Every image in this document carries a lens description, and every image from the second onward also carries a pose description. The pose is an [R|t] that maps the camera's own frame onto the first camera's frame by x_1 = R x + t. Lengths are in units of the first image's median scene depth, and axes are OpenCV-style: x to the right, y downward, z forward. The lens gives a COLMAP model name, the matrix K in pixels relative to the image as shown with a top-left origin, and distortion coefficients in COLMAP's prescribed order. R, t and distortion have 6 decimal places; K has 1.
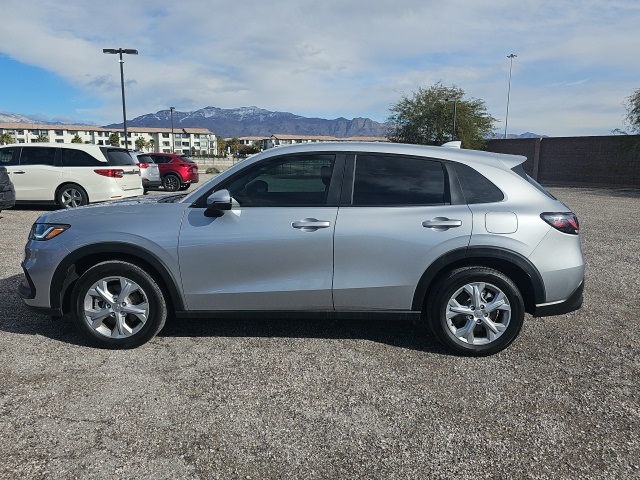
lens RADIAL K [[525.5, 0, 319.4], [0, 525.5, 240.1], [0, 0, 1]] dist [0.026404, -0.006964]
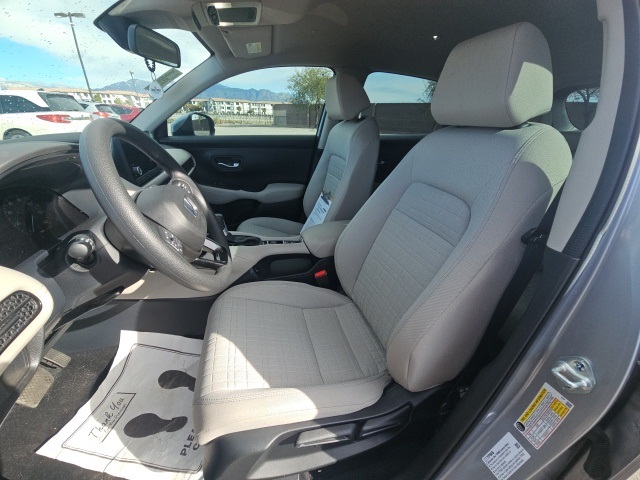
lens RADIAL K [[256.6, 0, 321.2], [0, 256.6, 241.5], [0, 0, 1]] dist [-0.019913, -0.000490]
pose [[0.960836, -0.102319, 0.257537, -0.015047], [0.021720, 0.954287, 0.298102, -0.012486], [-0.276266, -0.280833, 0.919135, 0.139747]]
